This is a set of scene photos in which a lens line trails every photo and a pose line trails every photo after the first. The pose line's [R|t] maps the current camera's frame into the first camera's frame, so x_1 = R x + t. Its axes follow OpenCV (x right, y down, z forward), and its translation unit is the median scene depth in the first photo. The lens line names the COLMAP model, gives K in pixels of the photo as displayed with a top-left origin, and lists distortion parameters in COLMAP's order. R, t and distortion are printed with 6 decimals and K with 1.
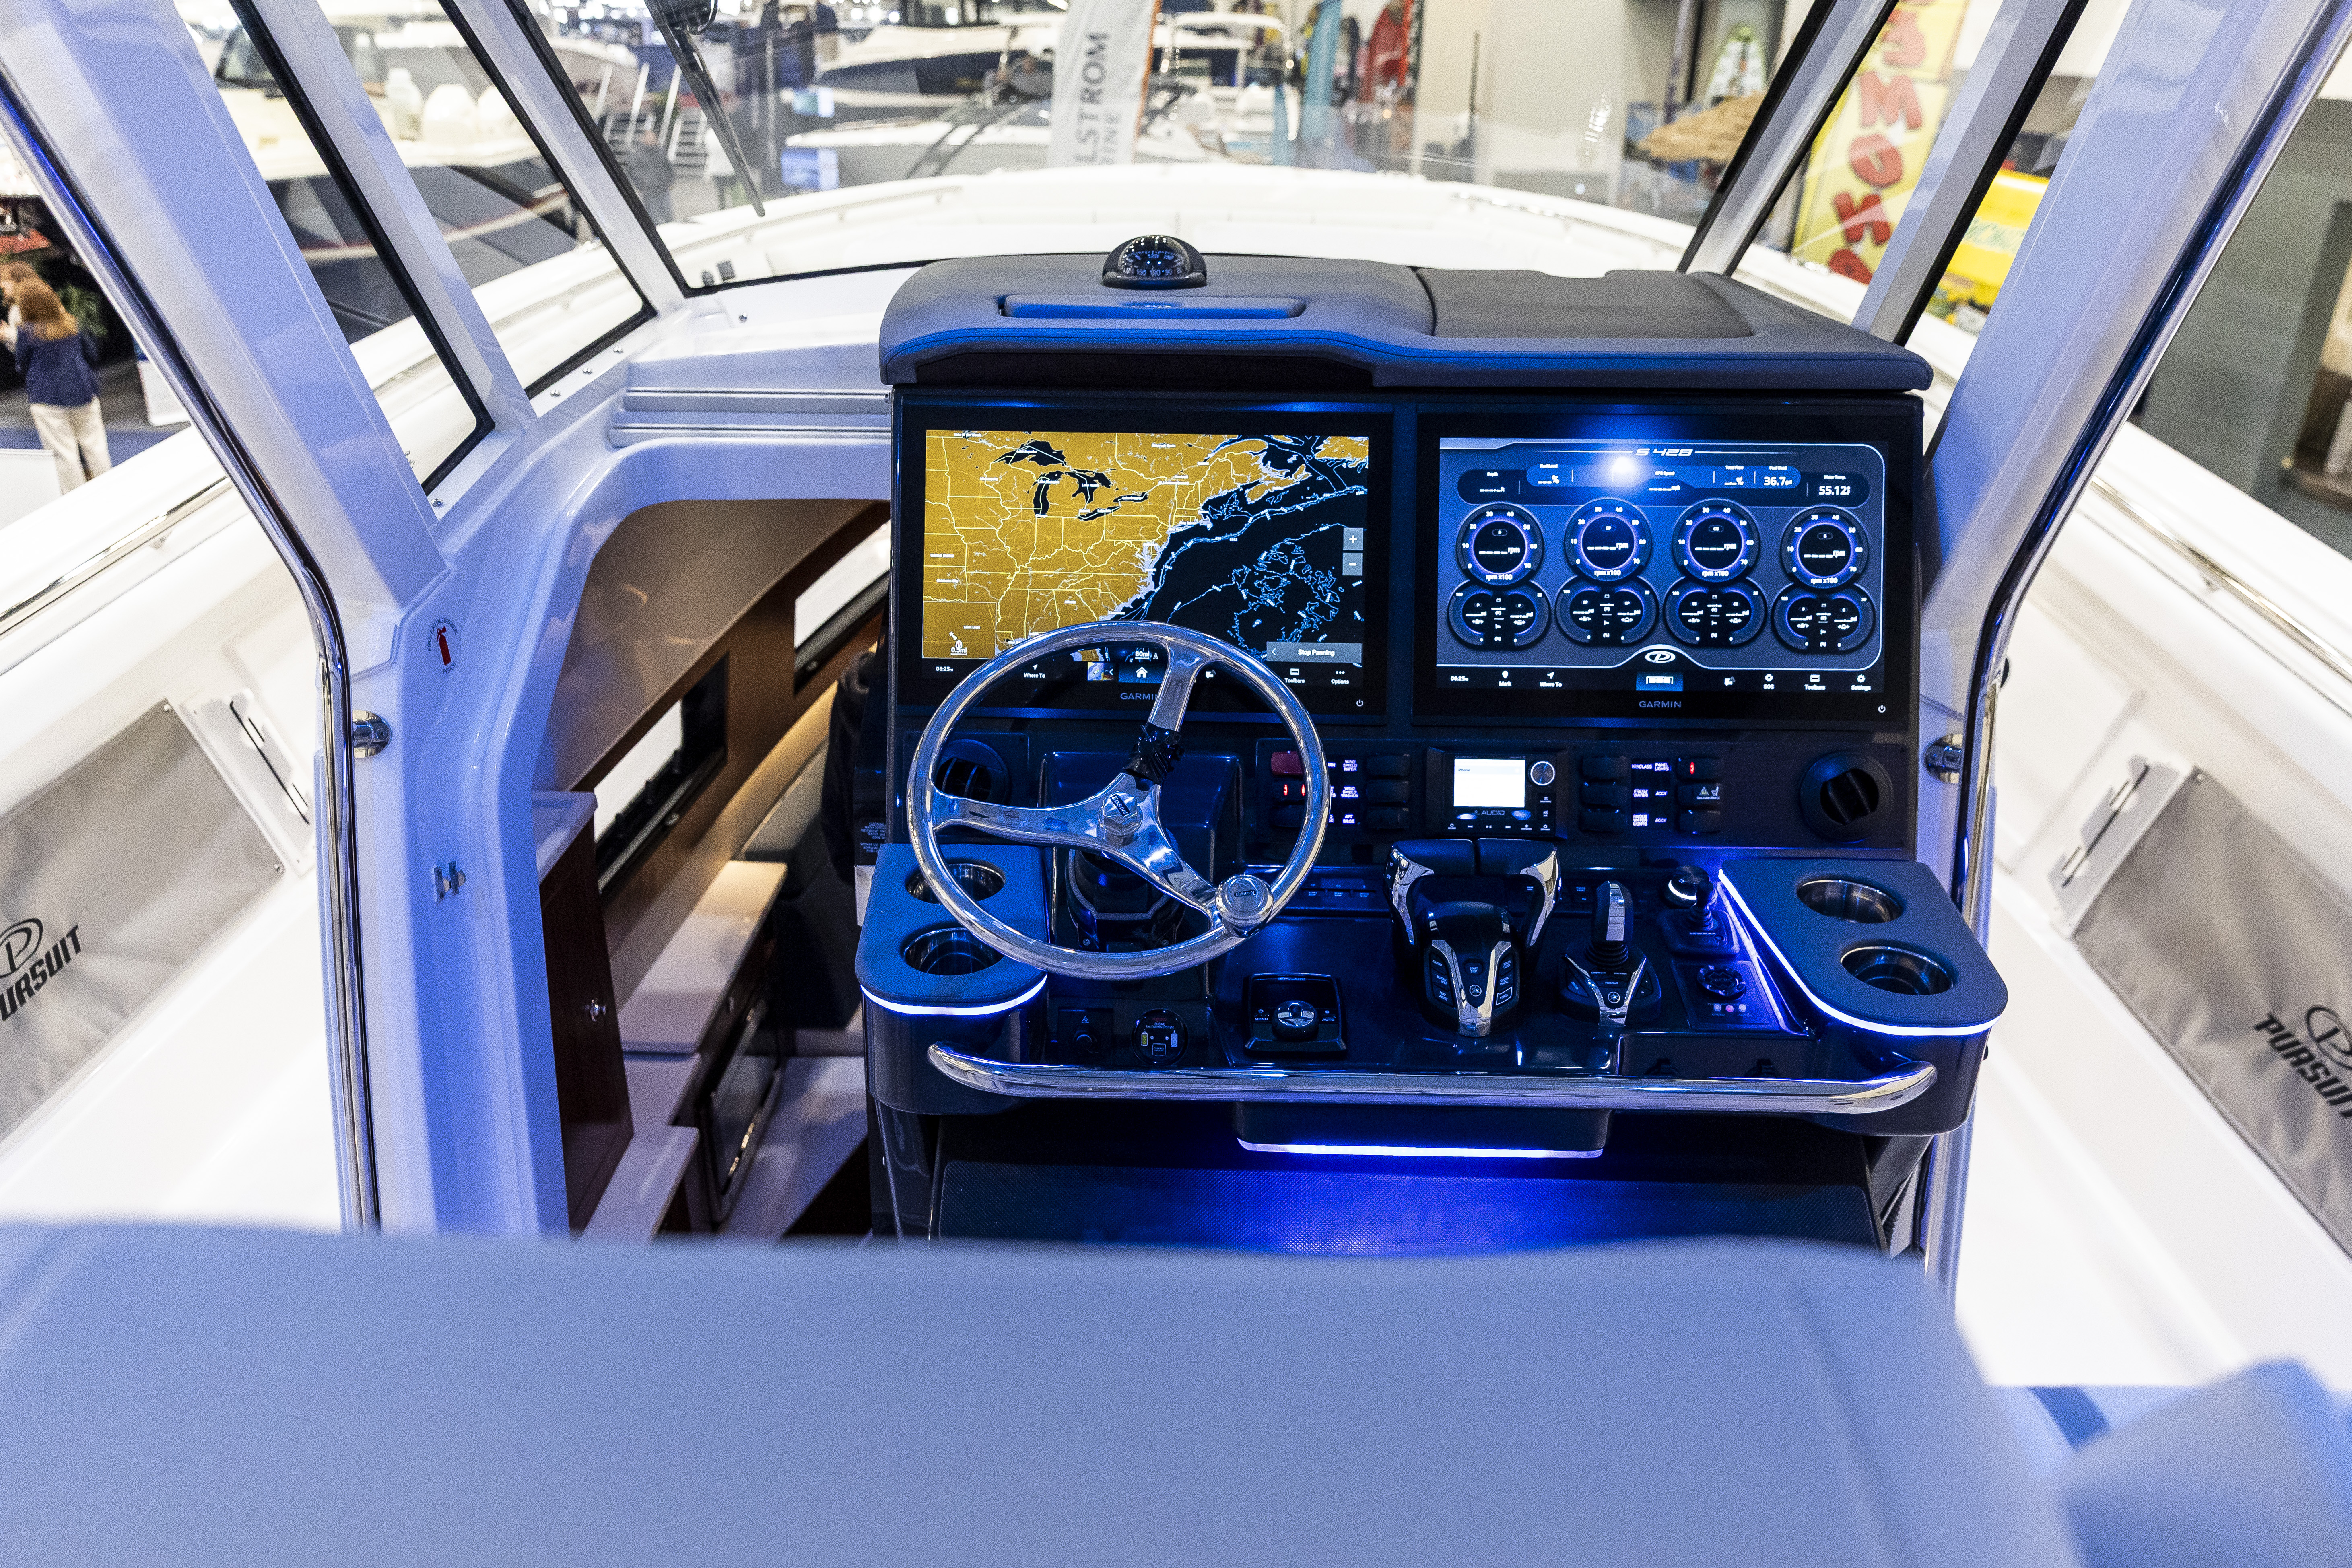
lens RADIAL K [[1754.2, 0, 1176.0], [0, 1754.2, 784.0], [0, 0, 1]] dist [-0.002286, -0.002420]
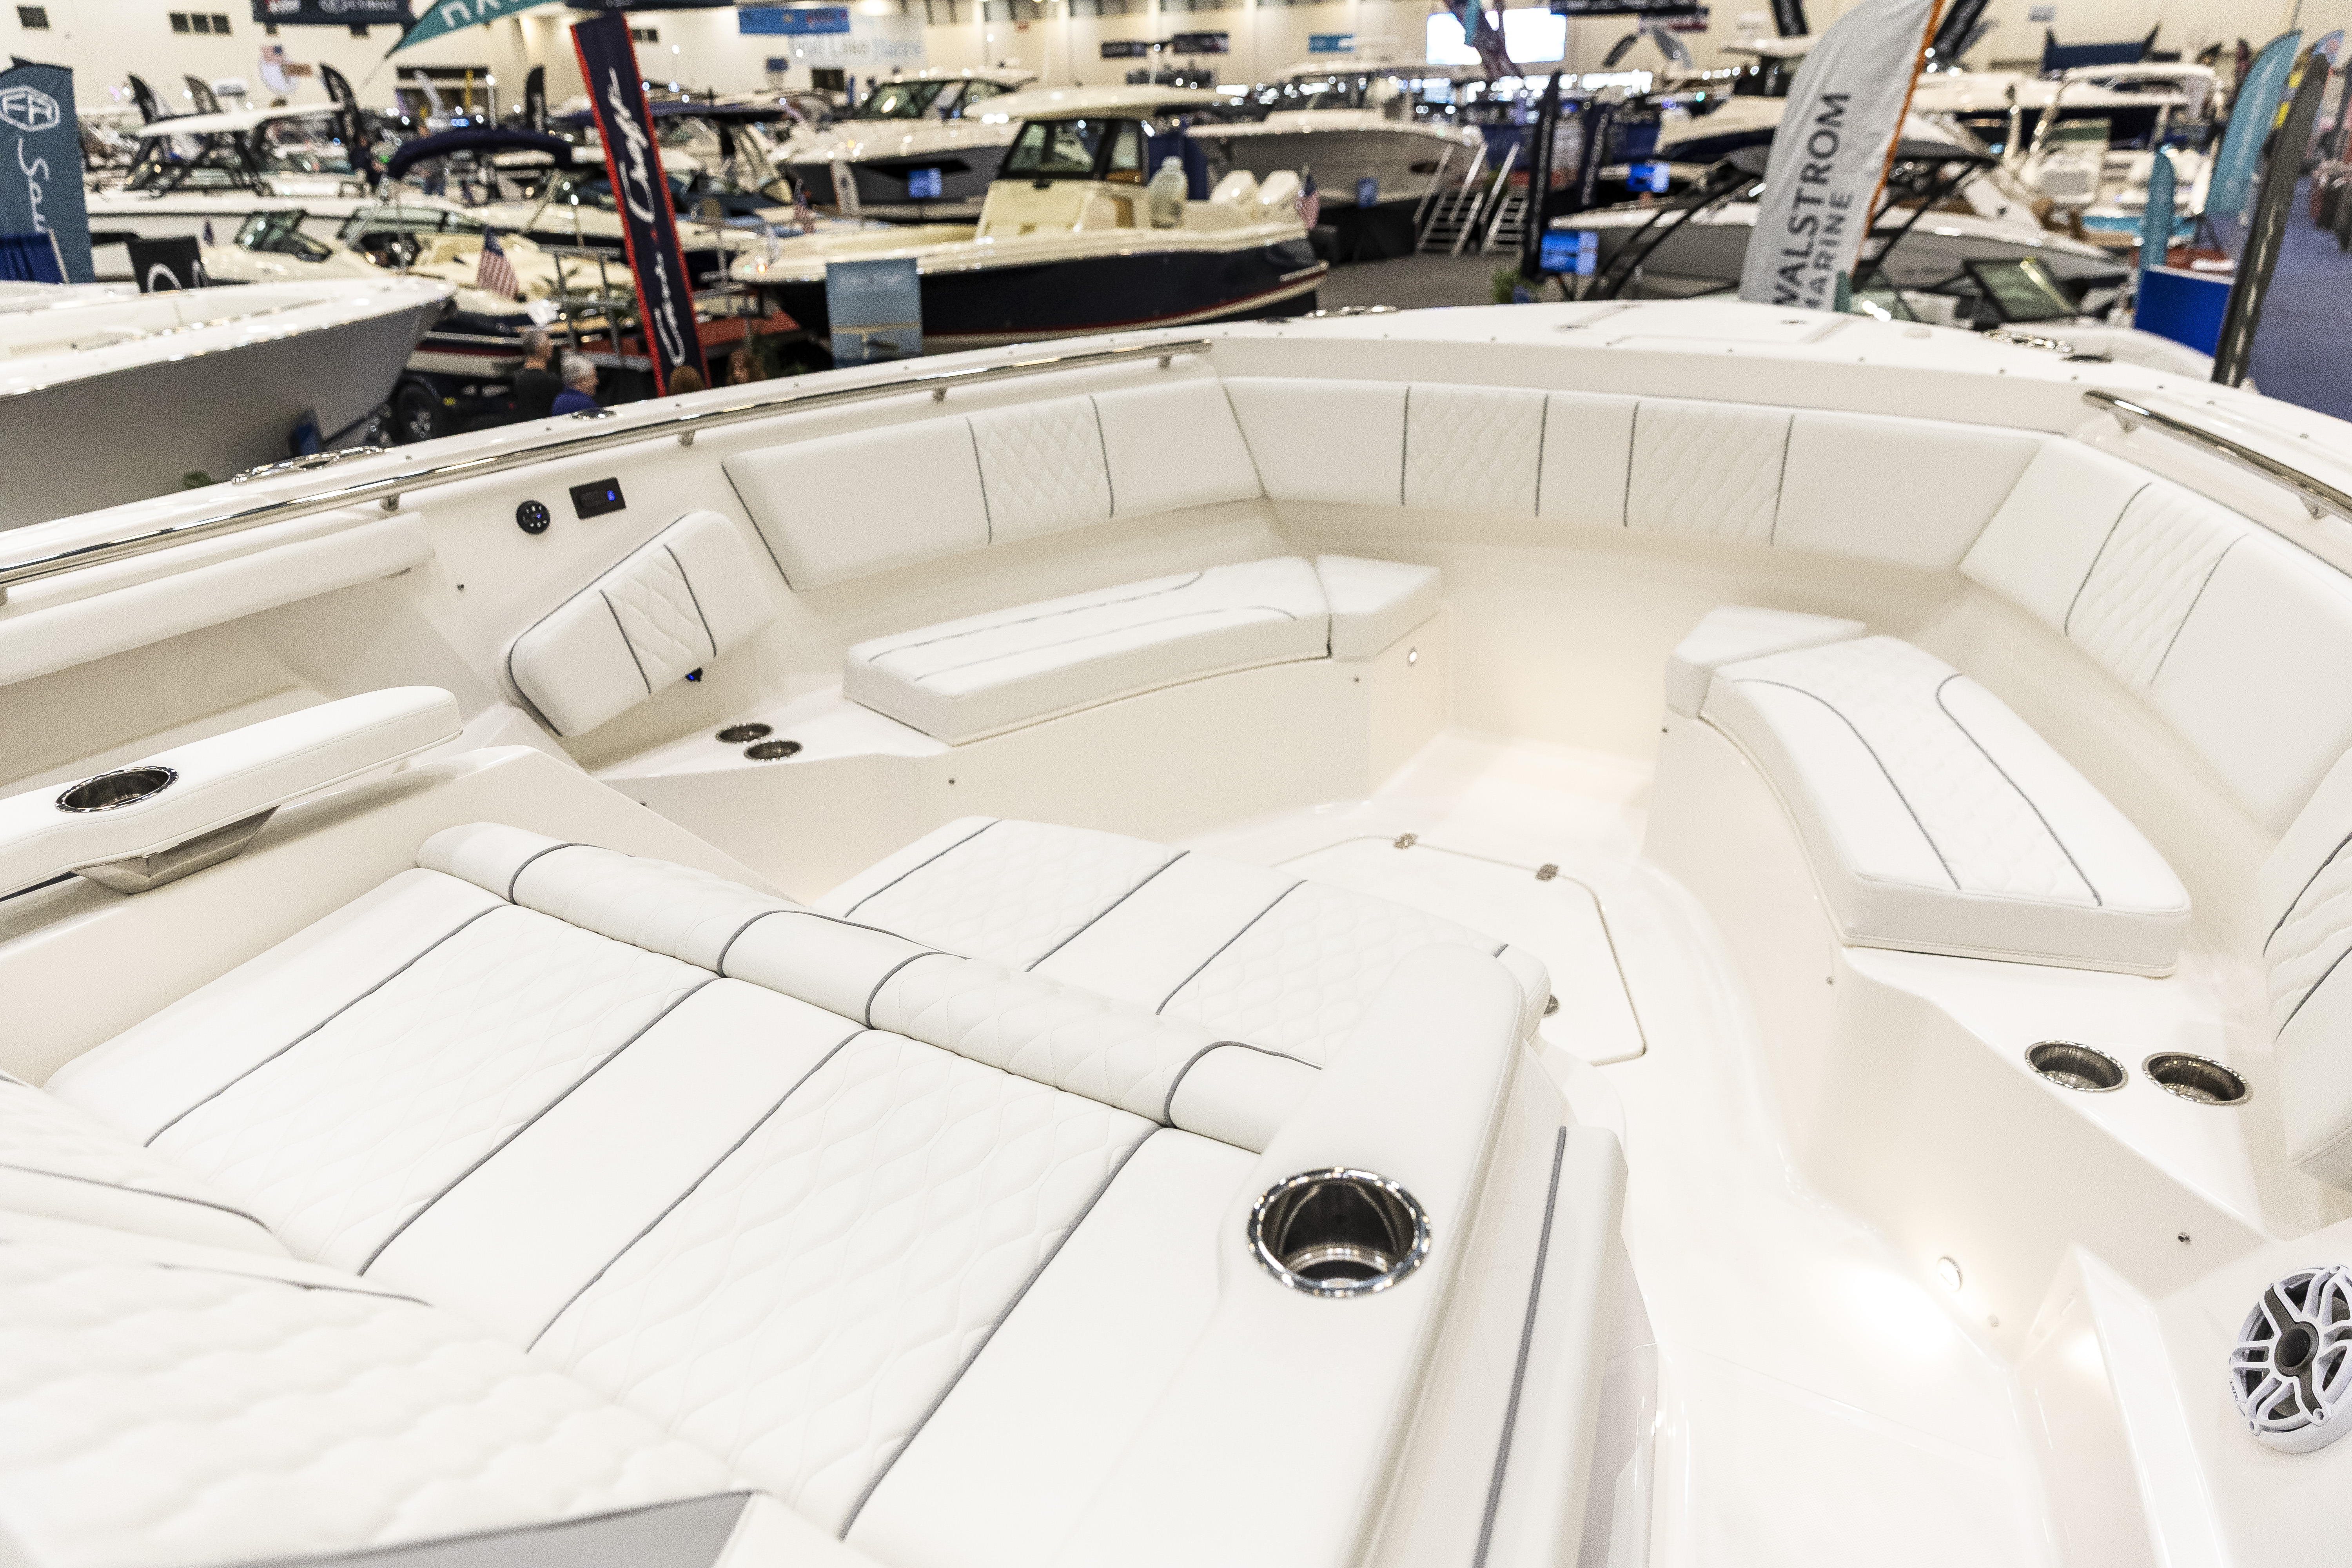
lens RADIAL K [[1549.1, 0, 1176.0], [0, 1549.1, 784.0], [0, 0, 1]] dist [-0.001945, 0.002418]
pose [[0.860272, 0.168843, -0.481065, 0.086297], [-0.166624, 0.984866, 0.047698, -0.107739], [0.481838, 0.039123, 0.875386, 0.263278]]
